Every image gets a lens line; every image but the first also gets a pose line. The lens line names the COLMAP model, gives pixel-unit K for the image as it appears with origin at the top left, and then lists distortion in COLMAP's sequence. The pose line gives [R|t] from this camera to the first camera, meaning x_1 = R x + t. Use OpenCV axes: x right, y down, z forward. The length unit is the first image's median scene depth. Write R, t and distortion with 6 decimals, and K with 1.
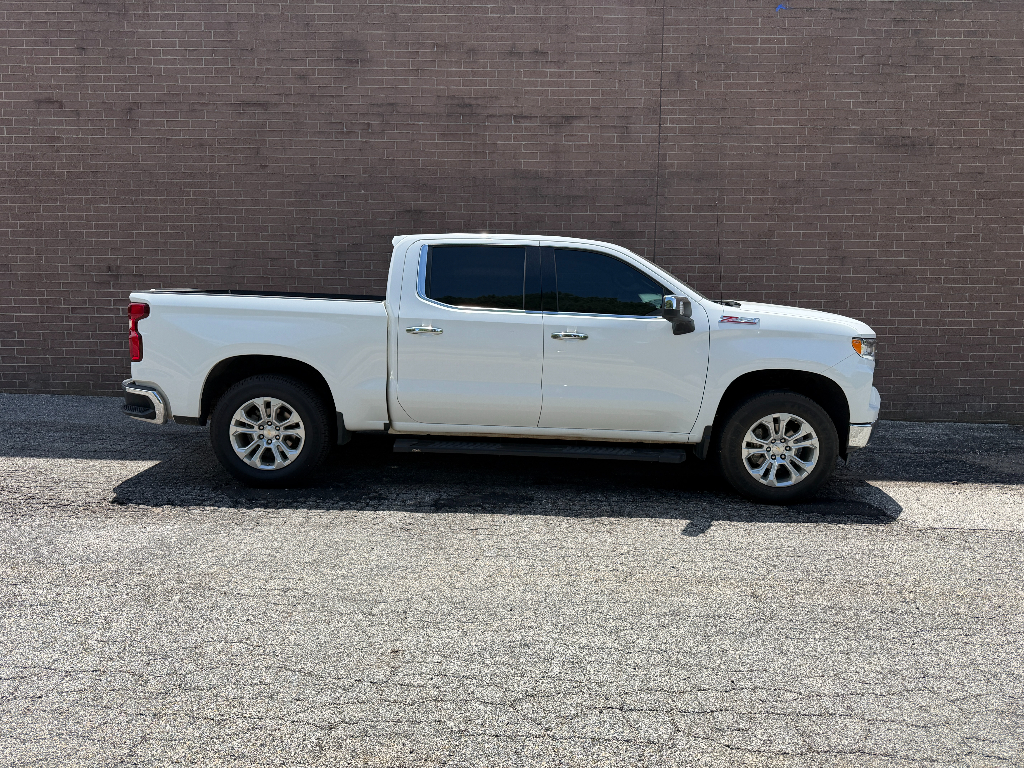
lens RADIAL K [[714.8, 0, 512.0], [0, 714.8, 384.0], [0, 0, 1]] dist [0.073071, -0.087814]
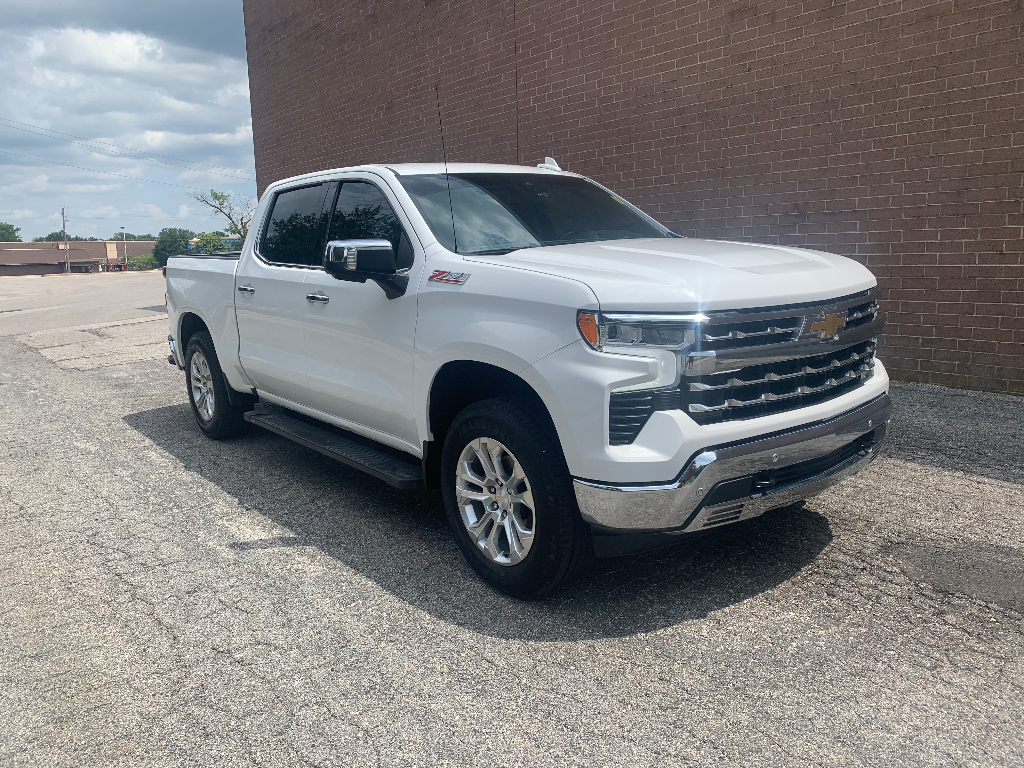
lens RADIAL K [[784.5, 0, 512.0], [0, 784.5, 384.0], [0, 0, 1]] dist [-0.003980, 0.002795]
pose [[0.663499, 0.092743, -0.742406, 0.172446], [-0.048879, 0.995541, 0.080681, -0.010864], [0.746578, -0.017244, 0.665074, 0.121288]]
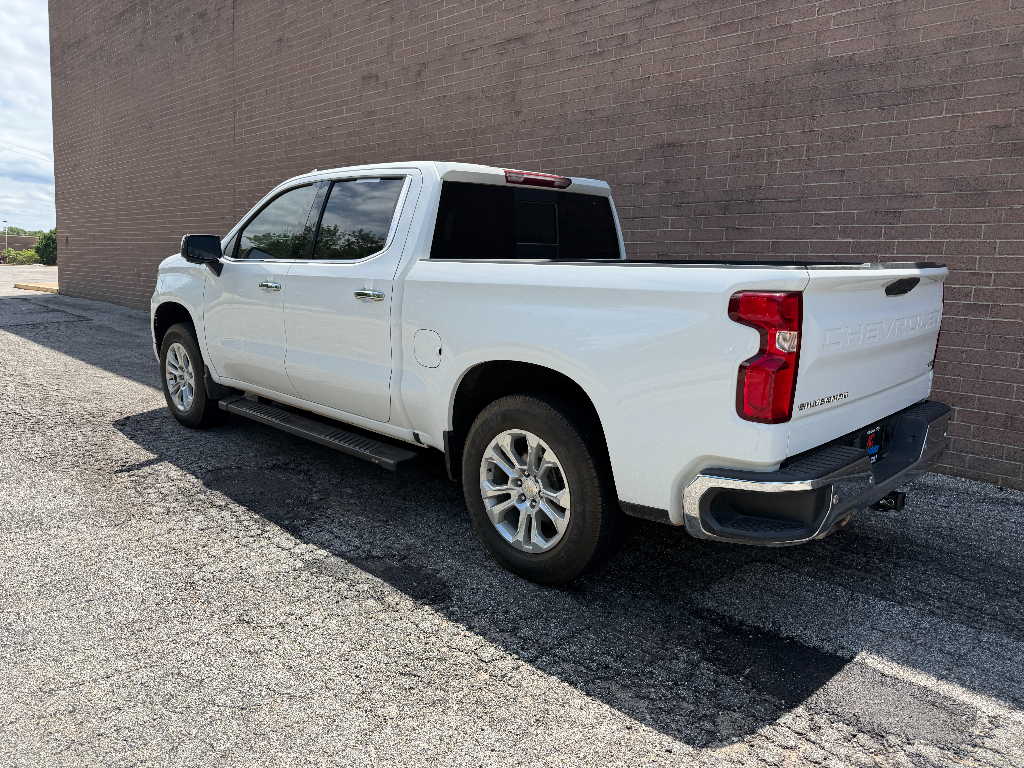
lens RADIAL K [[717.2, 0, 512.0], [0, 717.2, 384.0], [0, 0, 1]] dist [0.058583, -0.093550]
pose [[0.739164, 0.113701, -0.663859, 0.085937], [-0.101756, 0.993186, 0.056806, -0.010033], [0.665795, 0.025563, 0.745697, 0.123676]]
